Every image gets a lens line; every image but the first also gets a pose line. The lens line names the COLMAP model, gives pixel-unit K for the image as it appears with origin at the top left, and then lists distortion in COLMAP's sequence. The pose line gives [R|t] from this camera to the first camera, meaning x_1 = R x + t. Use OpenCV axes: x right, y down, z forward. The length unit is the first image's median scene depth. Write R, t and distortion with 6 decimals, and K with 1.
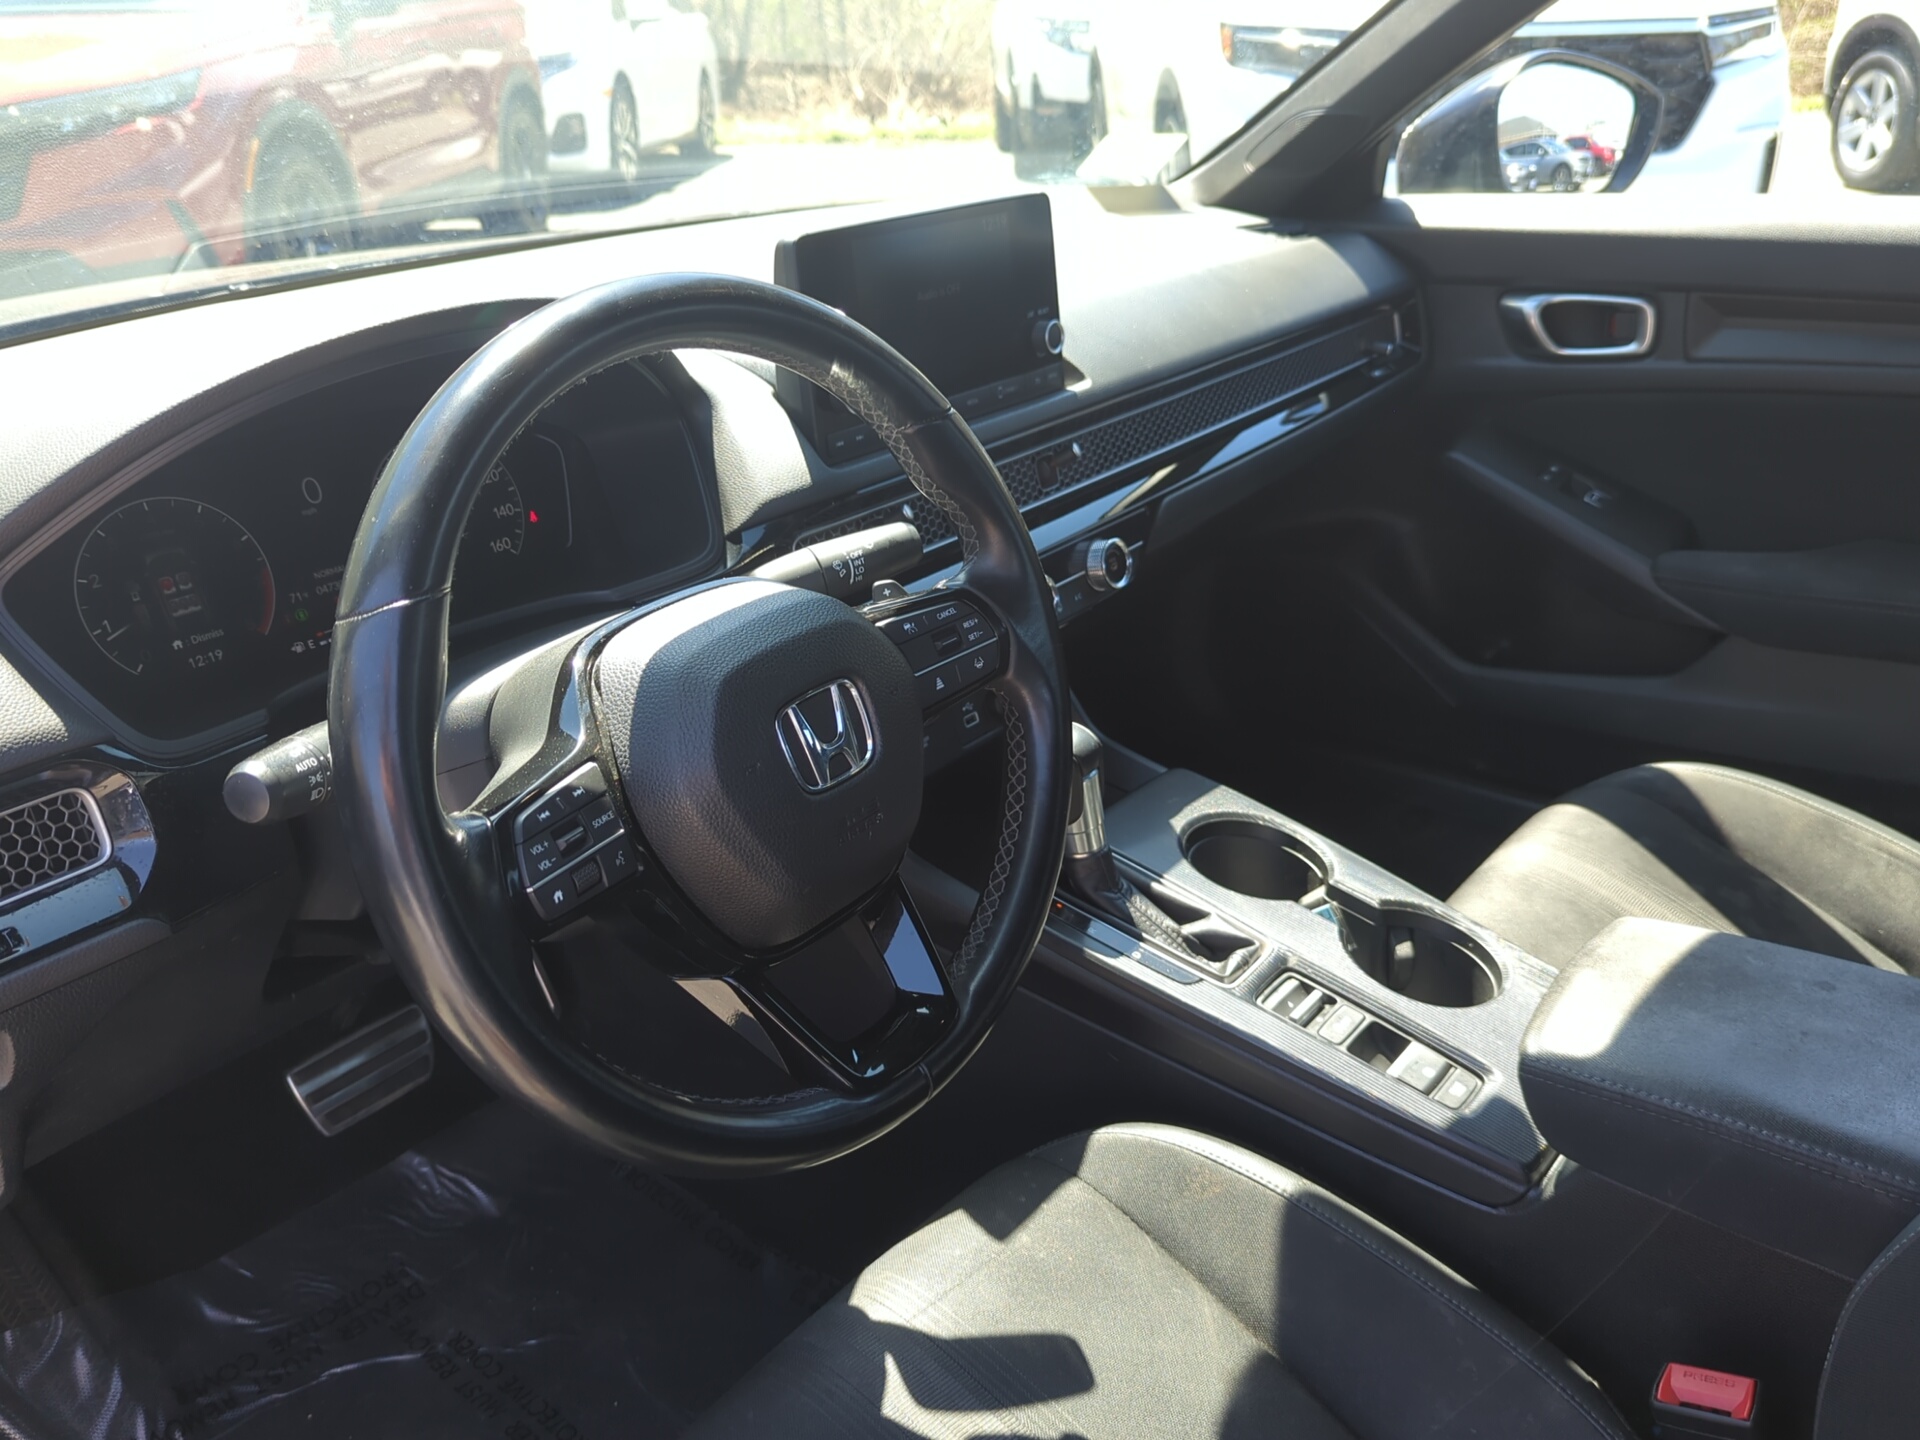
lens RADIAL K [[1527.8, 0, 950.0], [0, 1527.8, 713.2], [0, 0, 1]] dist [0.055778, -0.031929]
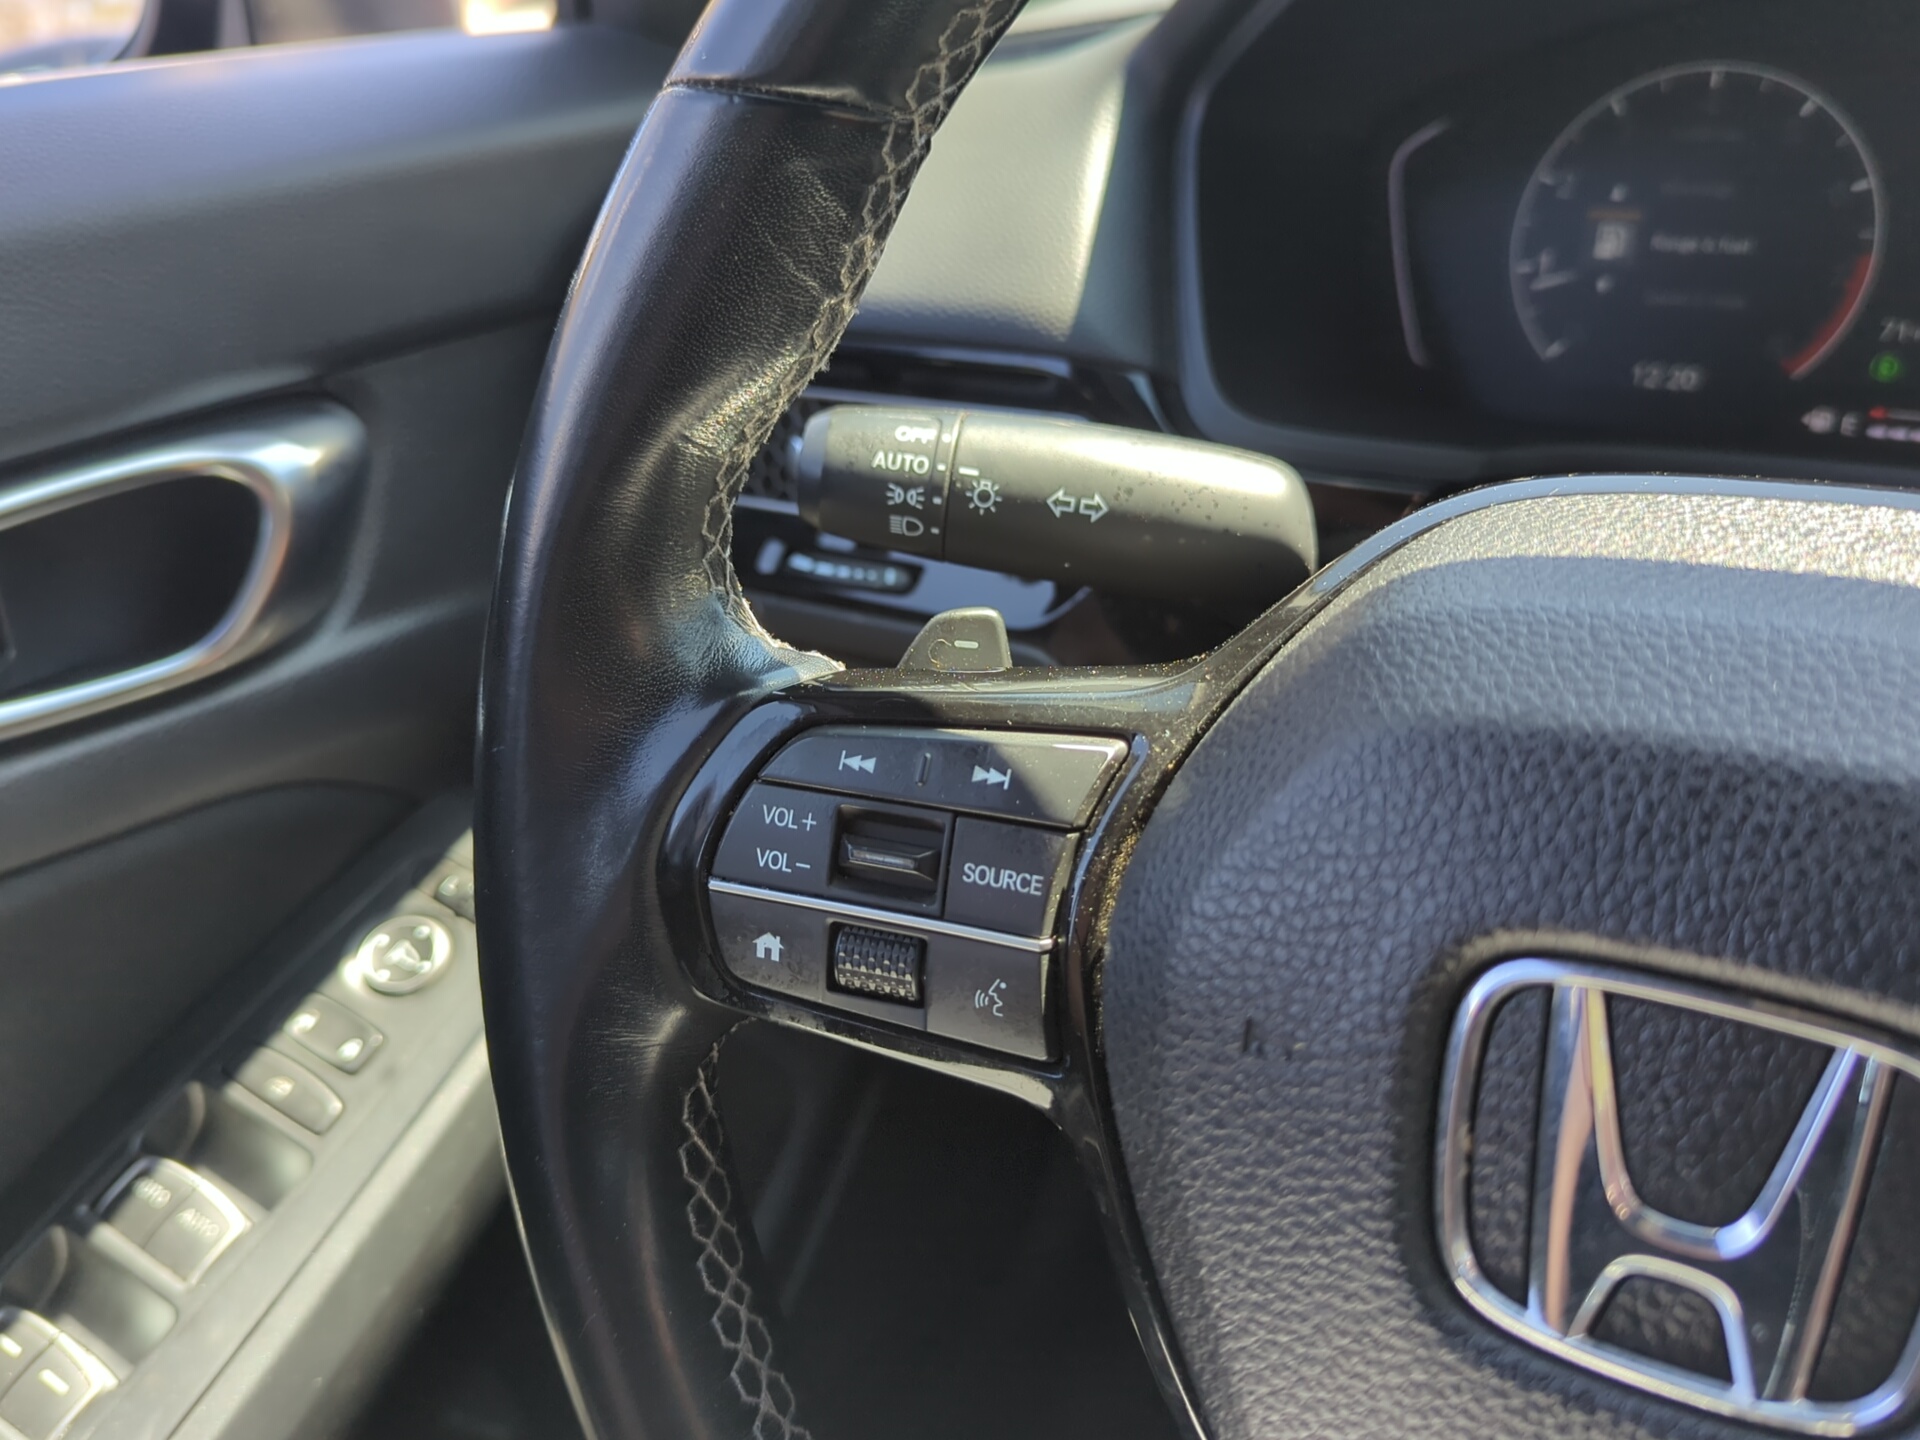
lens RADIAL K [[1719.8, 0, 986.2], [0, 1719.8, 706.5], [0, 0, 1]] dist [0.007404, -0.005578]
pose [[0.125961, 0.453453, -0.882335, 0.068506], [-0.347963, 0.853106, 0.388757, -0.073795], [0.929008, 0.258051, 0.265243, 0.529429]]
